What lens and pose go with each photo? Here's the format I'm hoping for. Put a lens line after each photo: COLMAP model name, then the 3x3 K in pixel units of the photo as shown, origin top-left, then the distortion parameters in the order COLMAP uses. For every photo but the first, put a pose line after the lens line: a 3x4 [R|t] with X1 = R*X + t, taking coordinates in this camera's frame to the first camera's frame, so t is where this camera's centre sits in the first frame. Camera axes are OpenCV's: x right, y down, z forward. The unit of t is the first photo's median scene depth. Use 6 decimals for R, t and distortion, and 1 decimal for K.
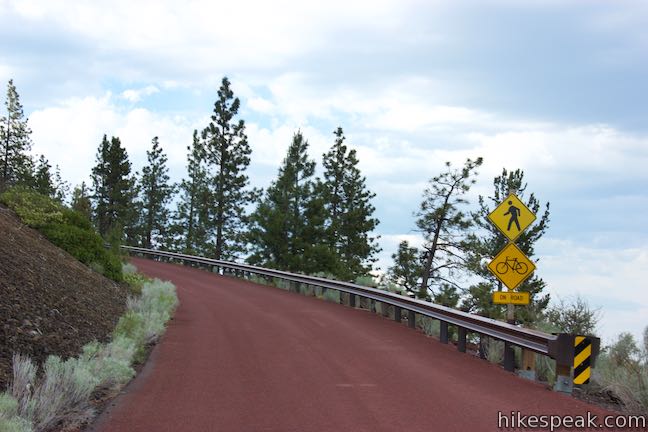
lens RADIAL K [[1328.3, 0, 324.0], [0, 1328.3, 216.0], [0, 0, 1]] dist [0.239400, 0.047146]
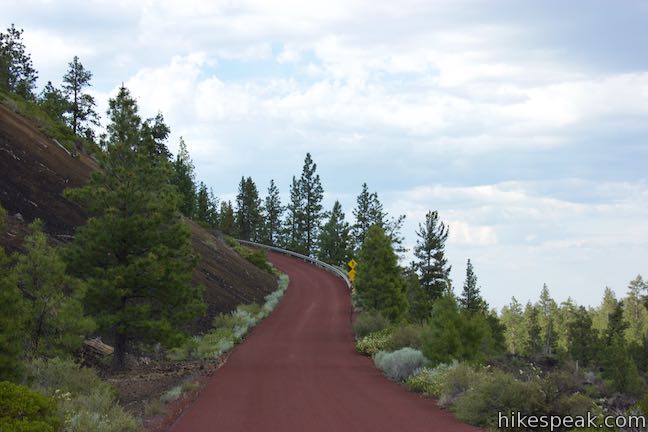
lens RADIAL K [[1115.9, 0, 324.0], [0, 1115.9, 216.0], [0, 0, 1]] dist [0.136320, 0.044124]
pose [[0.996192, -0.044296, -0.075092, 0.063284], [0.046213, 0.998644, 0.023978, -0.051385], [0.073928, -0.027357, 0.996888, -0.580384]]
